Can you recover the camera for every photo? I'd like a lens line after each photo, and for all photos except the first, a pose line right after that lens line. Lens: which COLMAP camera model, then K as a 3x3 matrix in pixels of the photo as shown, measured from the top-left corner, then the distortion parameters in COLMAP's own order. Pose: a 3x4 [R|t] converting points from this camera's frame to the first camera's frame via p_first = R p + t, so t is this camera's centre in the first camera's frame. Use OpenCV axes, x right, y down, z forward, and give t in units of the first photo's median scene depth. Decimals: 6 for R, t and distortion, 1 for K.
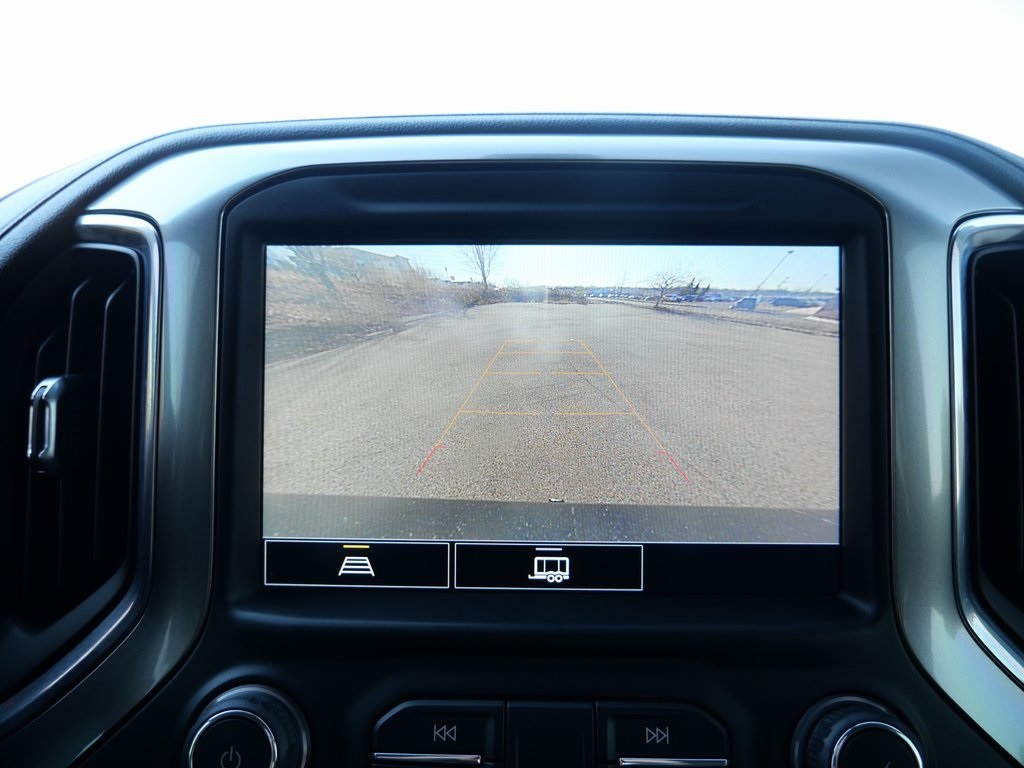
lens RADIAL K [[738.5, 0, 513.4], [0, 738.5, 385.5], [0, 0, 1]] dist [-0.042652, 0.002456]
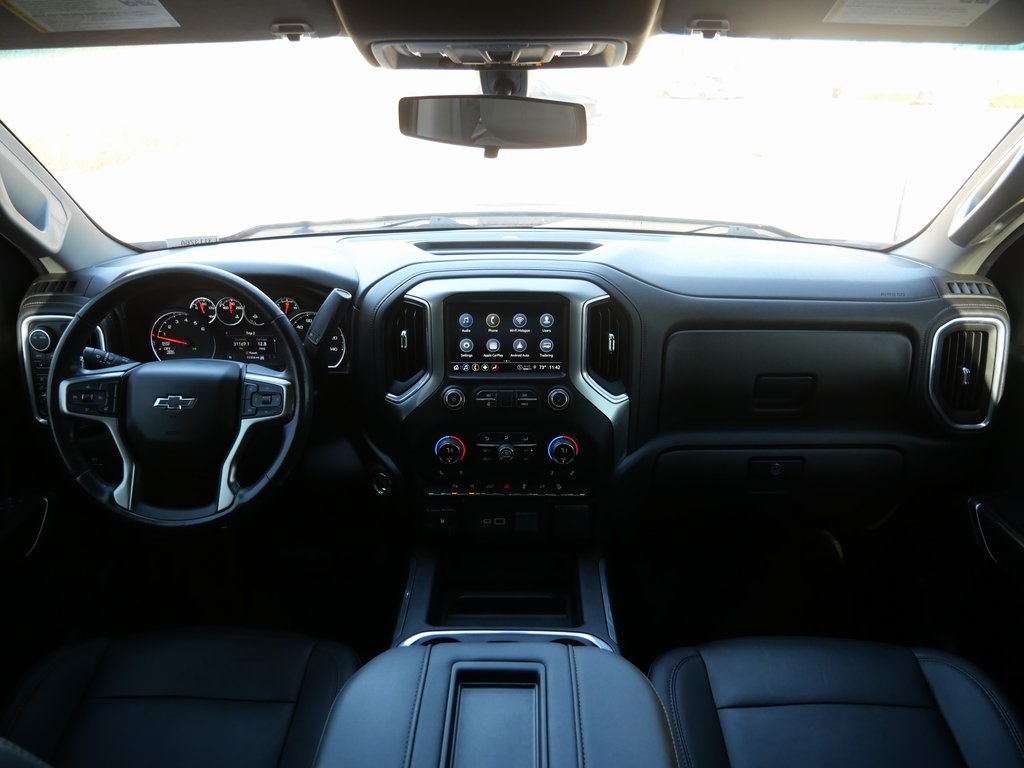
lens RADIAL K [[738.5, 0, 514.9], [0, 738.5, 382.5], [0, 0, 1]] dist [-0.042652, 0.002456]
pose [[0.999672, -0.012165, 0.022521, -0.014335], [0.005741, 0.963992, 0.265870, -1.124955], [-0.024944, -0.265654, 0.963746, -4.402656]]
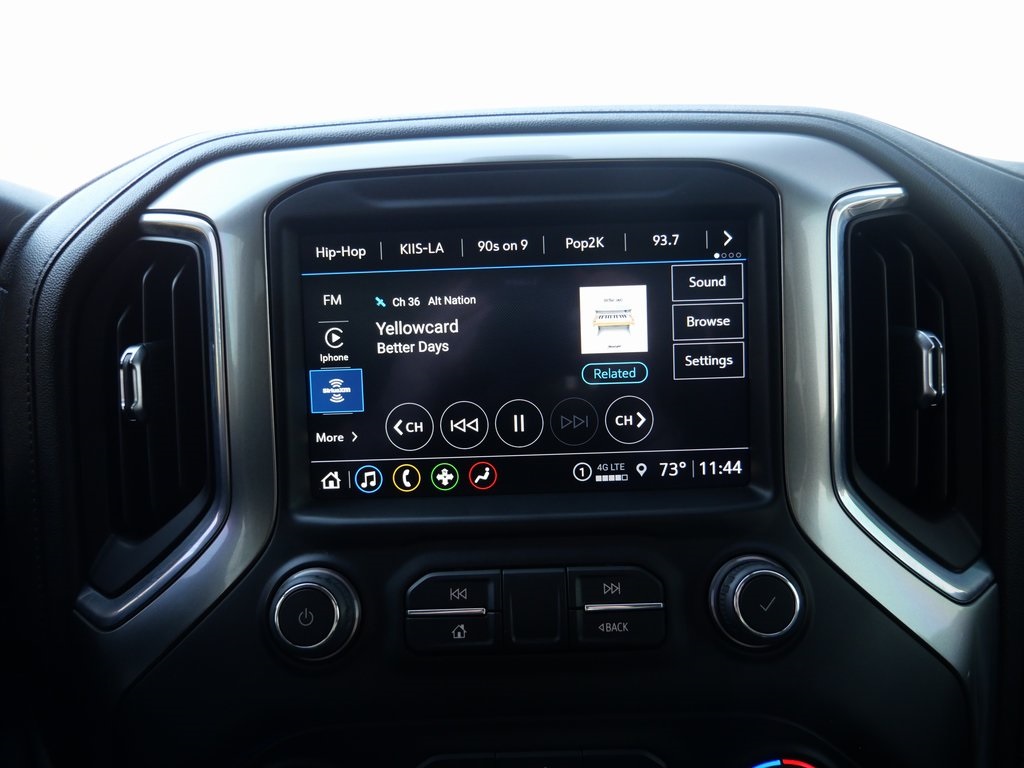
lens RADIAL K [[738.5, 0, 507.7], [0, 738.5, 380.5], [0, 0, 1]] dist [-0.042652, 0.002456]
pose [[0.999038, -0.041158, 0.015165, -0.005176], [0.039755, 0.995724, 0.083391, -0.036055], [-0.018533, -0.082708, 0.996401, -0.332173]]
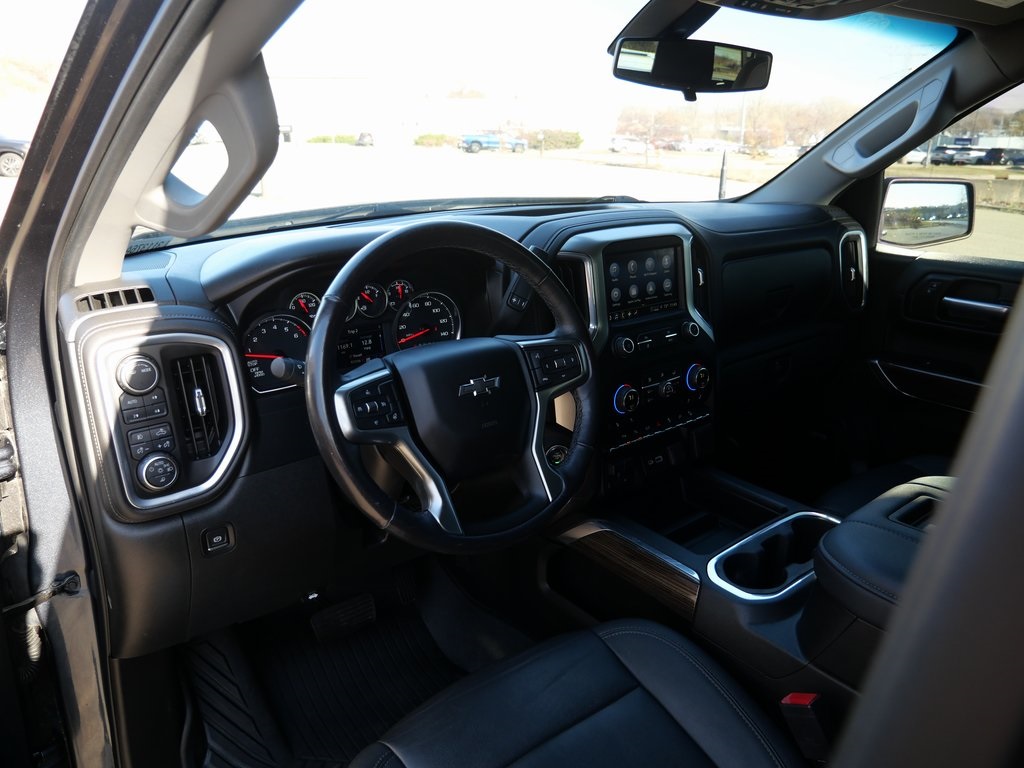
lens RADIAL K [[738.5, 0, 515.5], [0, 738.5, 388.8], [0, 0, 1]] dist [-0.042652, 0.002456]
pose [[0.757013, -0.213501, 0.617534, -4.517769], [0.072411, 0.966700, 0.245453, -0.659632], [-0.649375, -0.141095, 0.747265, -2.778192]]
